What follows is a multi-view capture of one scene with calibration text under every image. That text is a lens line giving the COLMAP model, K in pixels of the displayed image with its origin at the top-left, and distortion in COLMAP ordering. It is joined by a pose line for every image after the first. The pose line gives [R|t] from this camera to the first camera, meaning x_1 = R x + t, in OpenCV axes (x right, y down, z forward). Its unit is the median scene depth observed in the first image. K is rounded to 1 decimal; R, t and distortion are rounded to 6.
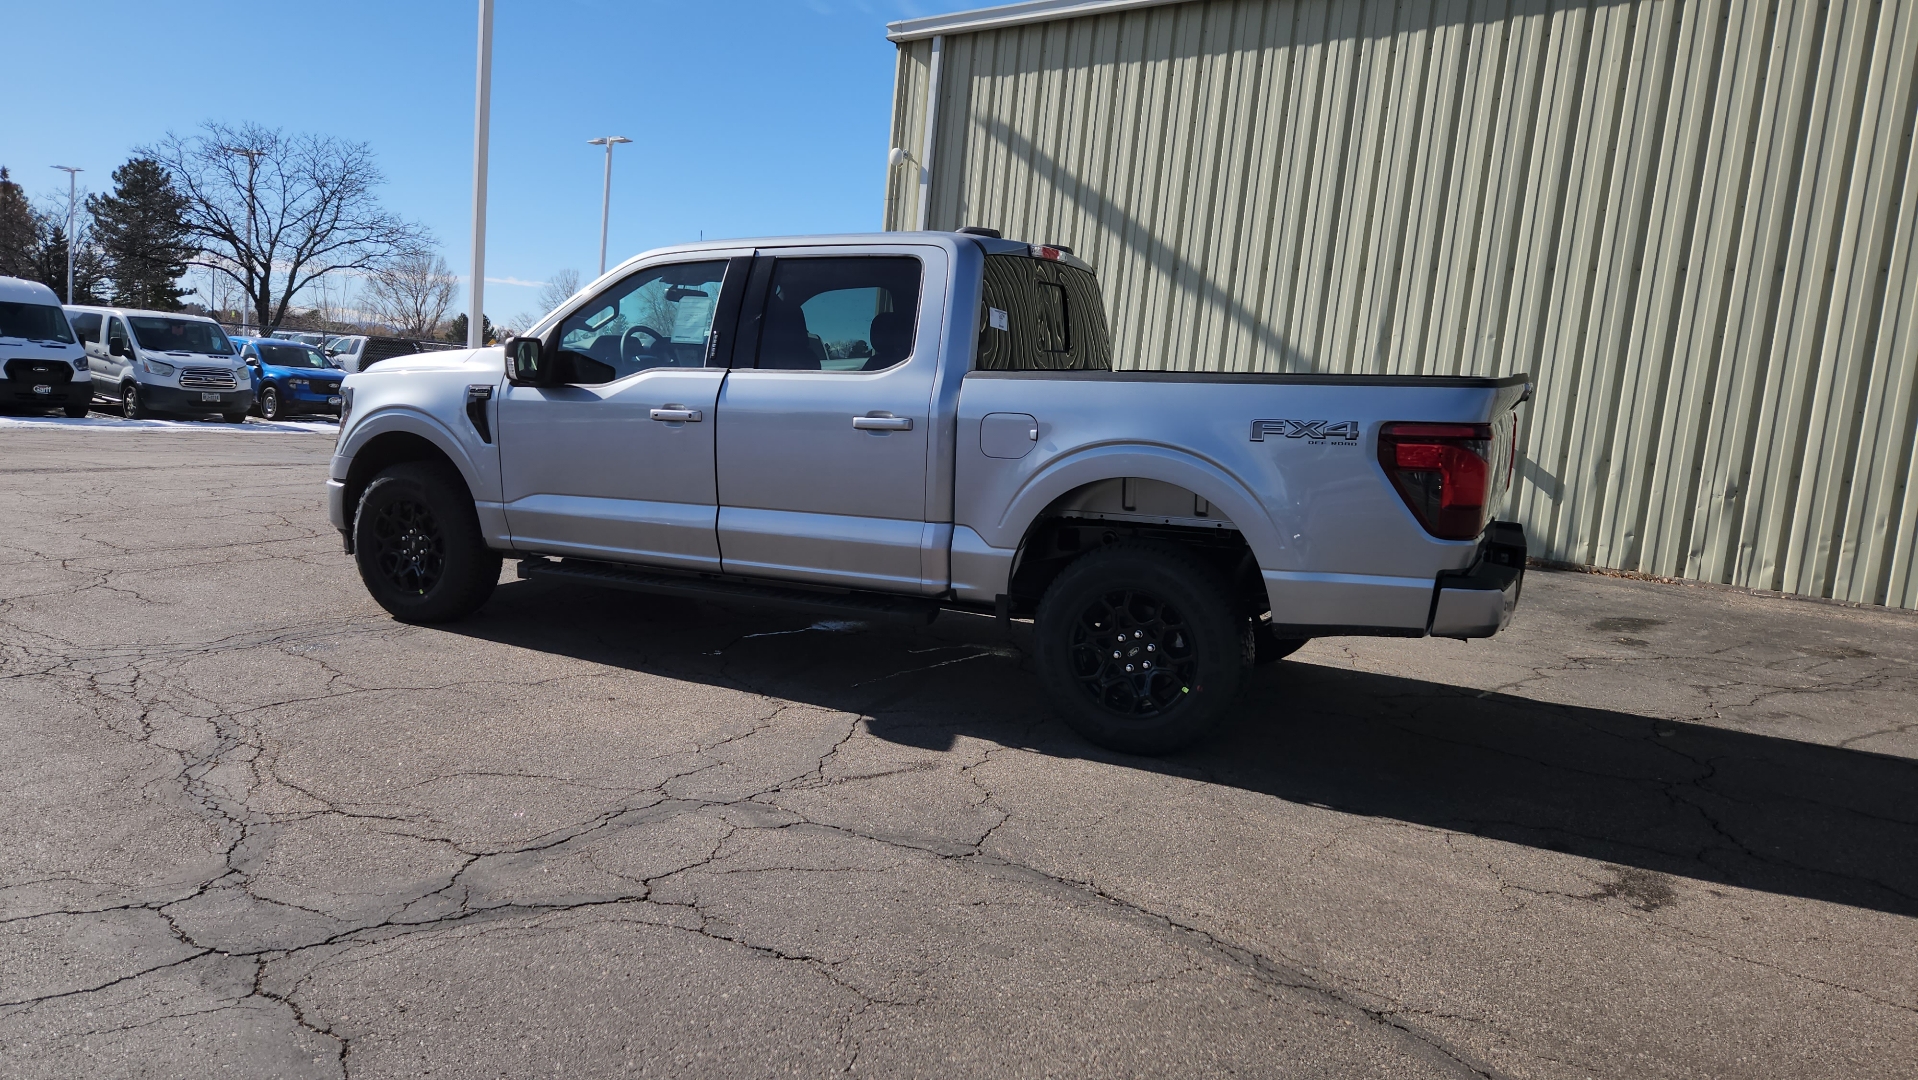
lens RADIAL K [[1273.1, 0, 929.8], [0, 1273.1, 546.7], [0, 0, 1]] dist [0.073073, -0.057578]
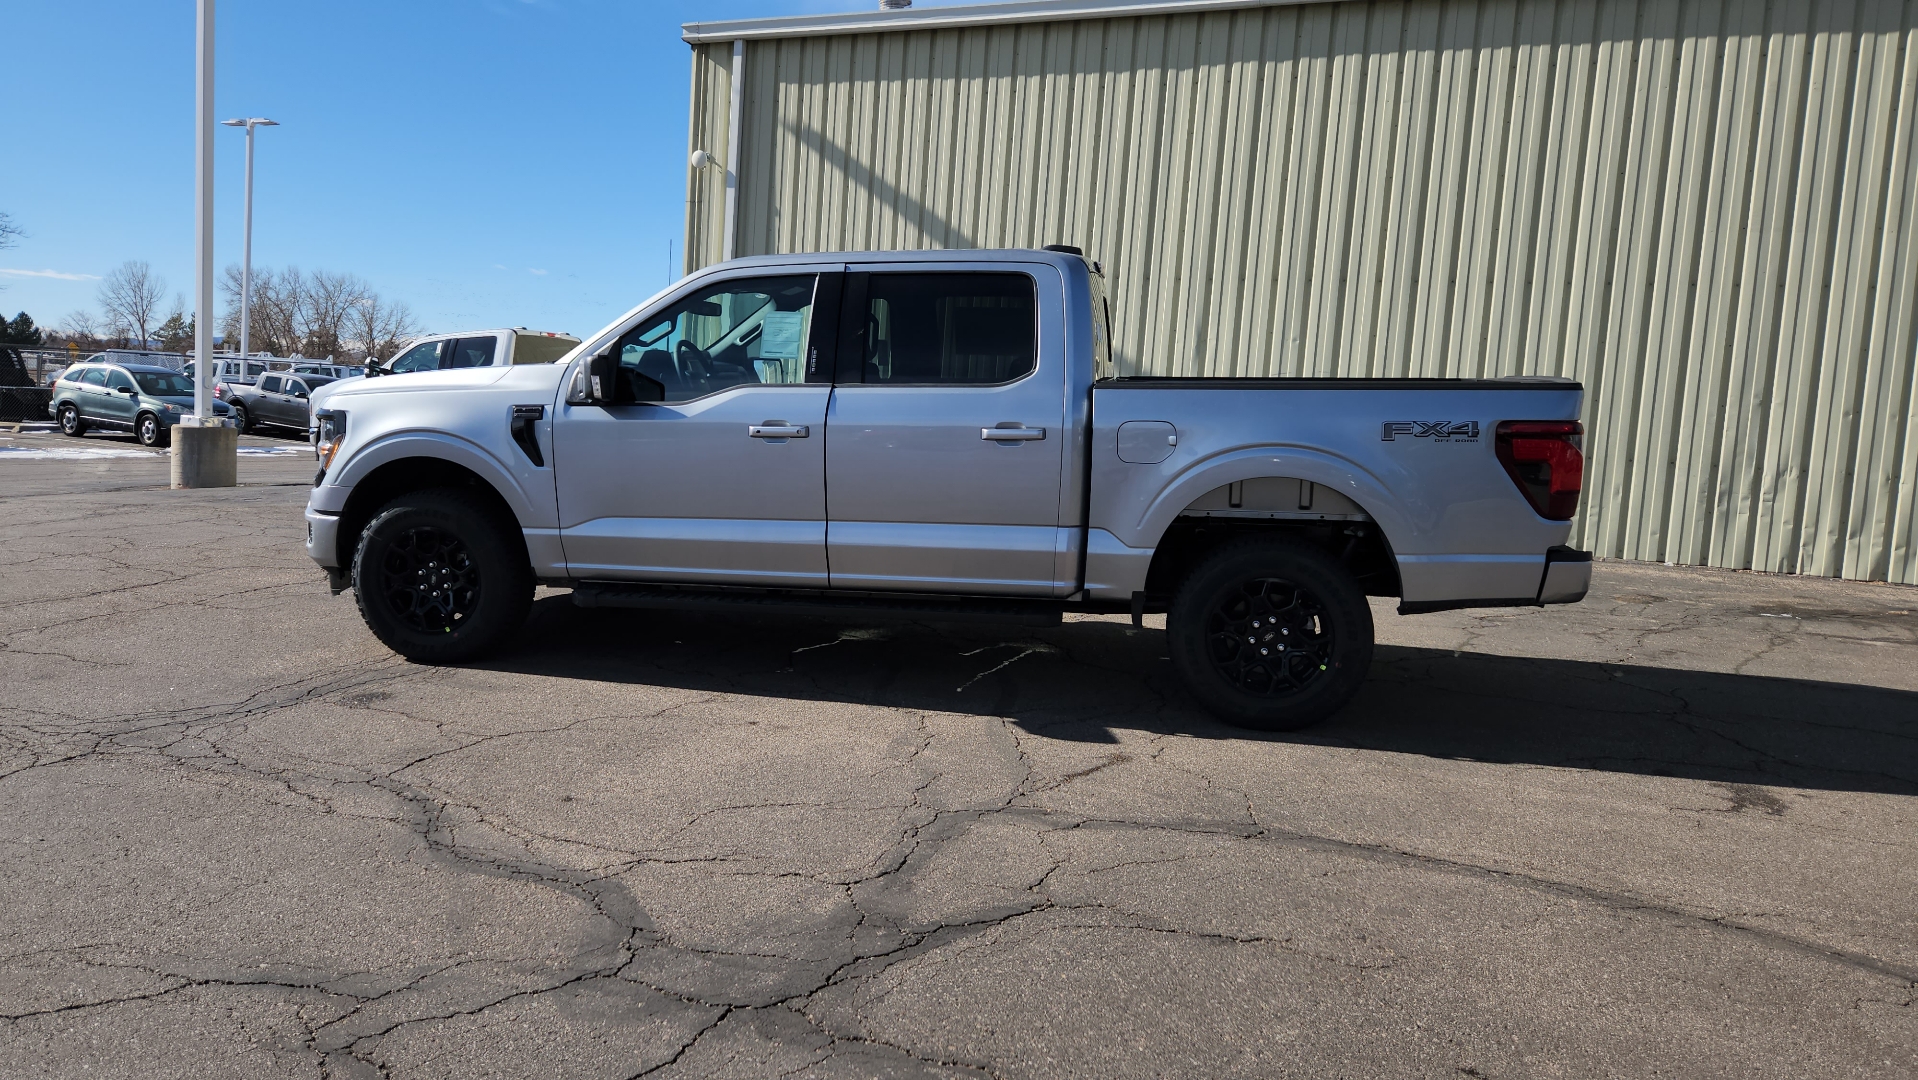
lens RADIAL K [[1273.1, 0, 933.9], [0, 1273.1, 530.1], [0, 0, 1]] dist [0.073073, -0.057578]
pose [[0.961287, -0.048806, 0.271192, -0.305325], [0.051922, 0.998642, -0.004325, -0.013999], [-0.270612, 0.018238, 0.962516, 0.016615]]
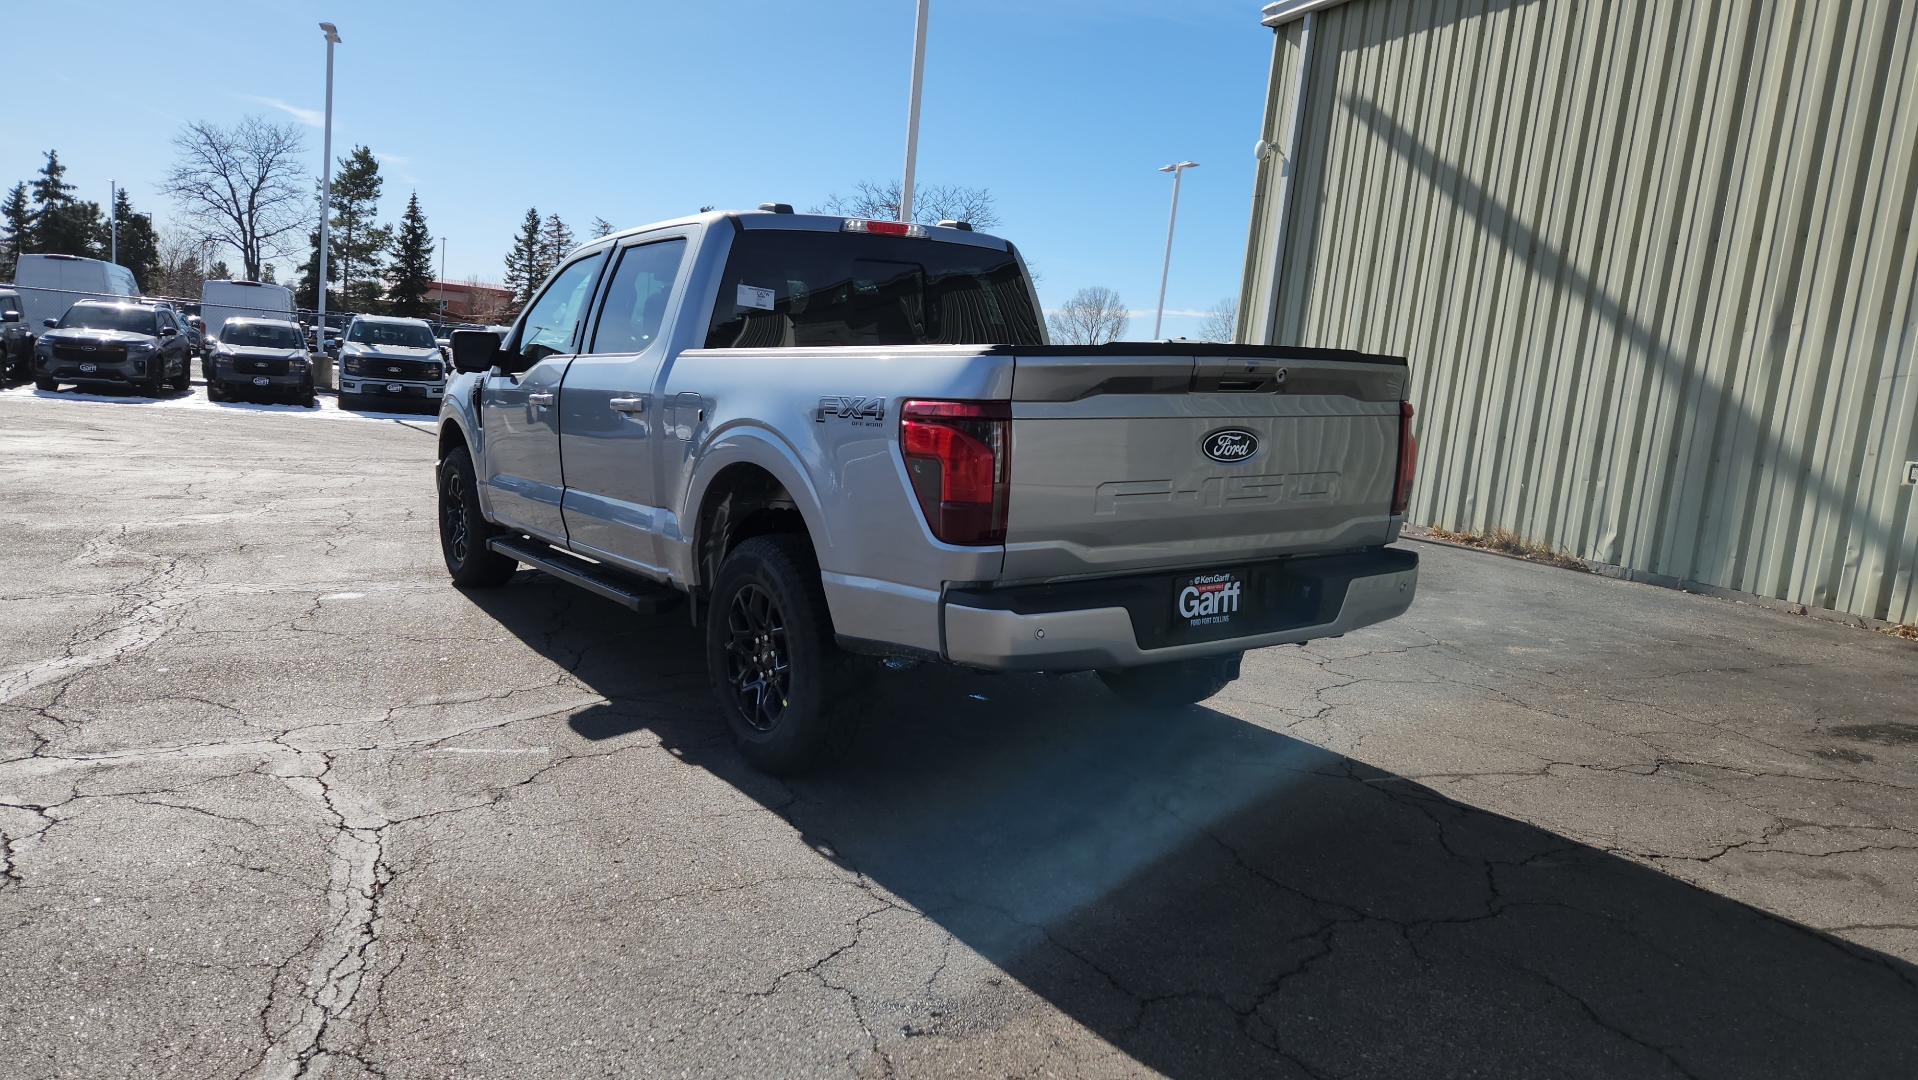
lens RADIAL K [[1273.1, 0, 938.6], [0, 1273.1, 546.6], [0, 0, 1]] dist [0.073073, -0.057578]
pose [[0.877496, 0.058658, -0.475984, 0.518045], [-0.068785, 0.997624, -0.003865, -0.000192], [0.474626, 0.036132, 0.879446, 0.197171]]
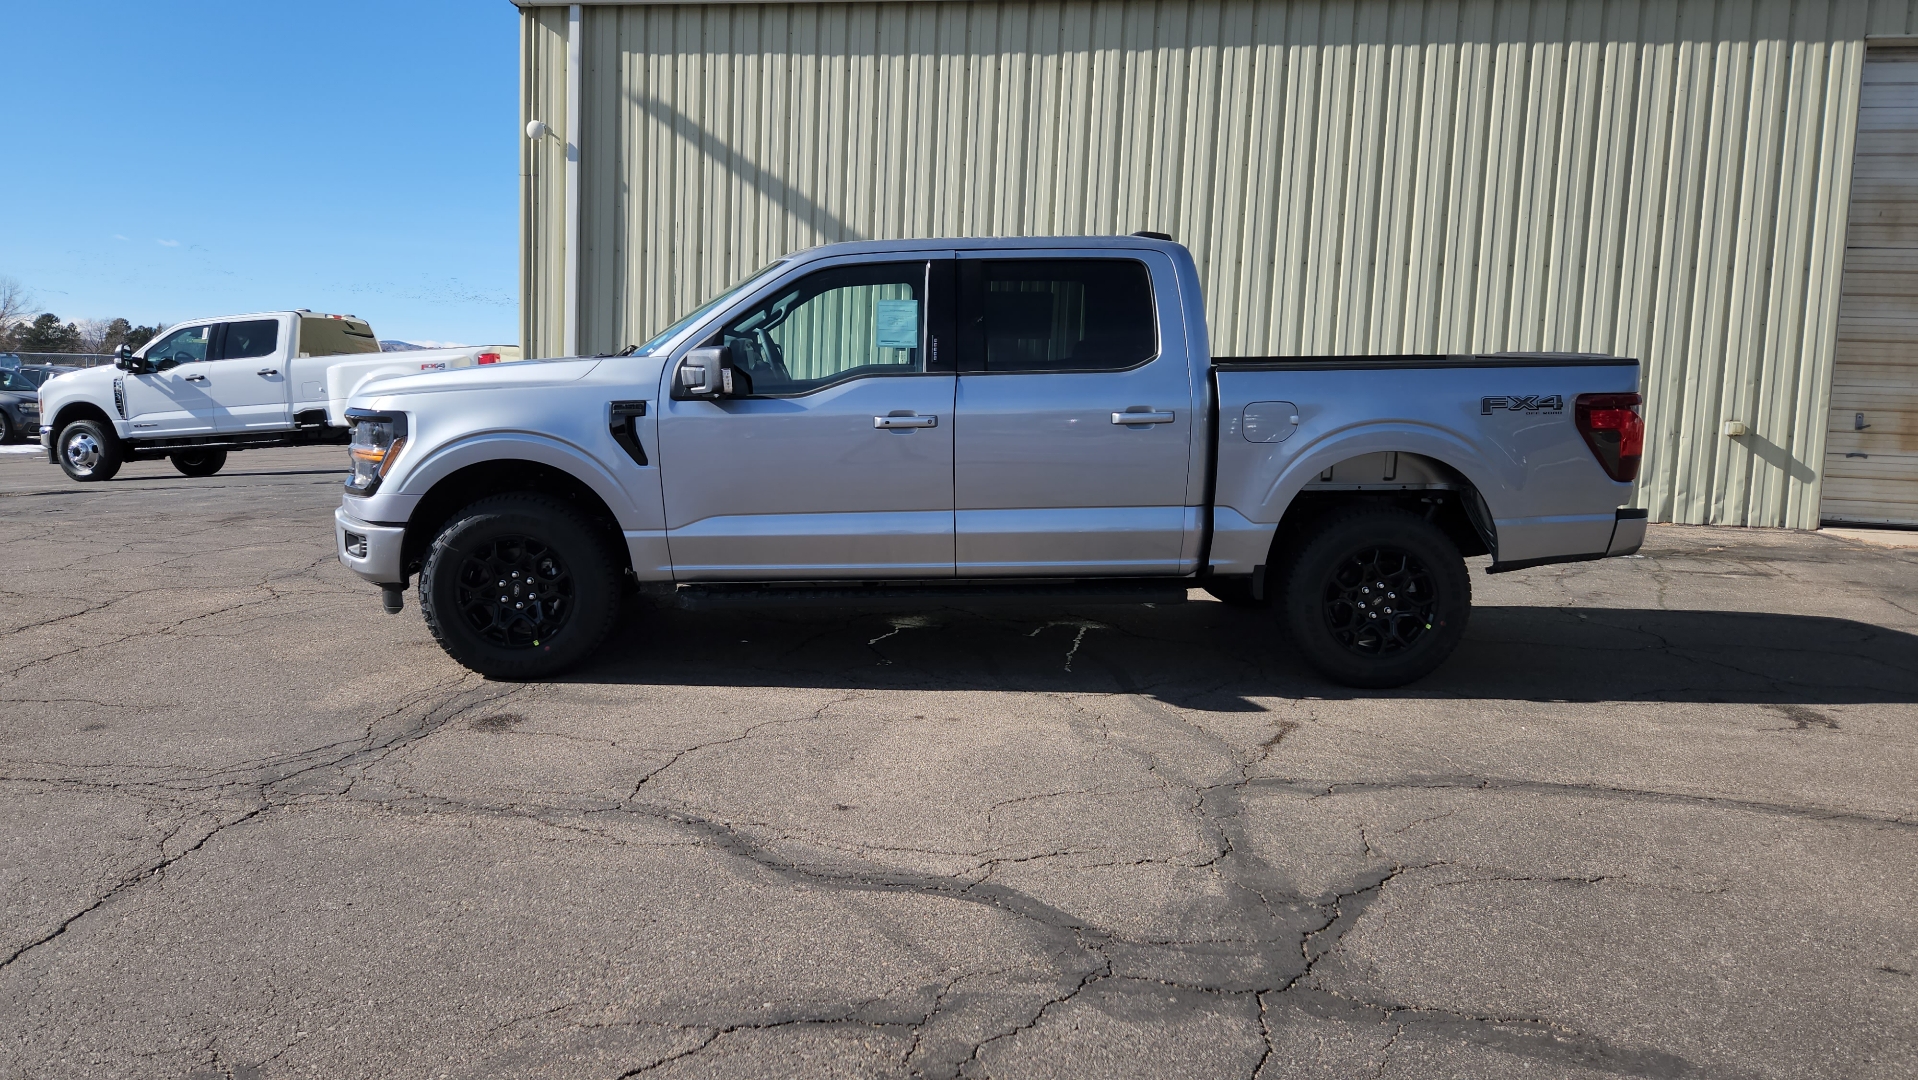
lens RADIAL K [[1273.1, 0, 917.9], [0, 1273.1, 531.2], [0, 0, 1]] dist [0.073073, -0.057578]
pose [[0.878241, -0.096728, 0.468333, -0.563535], [0.093211, 0.995172, 0.030747, -0.042126], [-0.469046, 0.016650, 0.883017, 0.118860]]
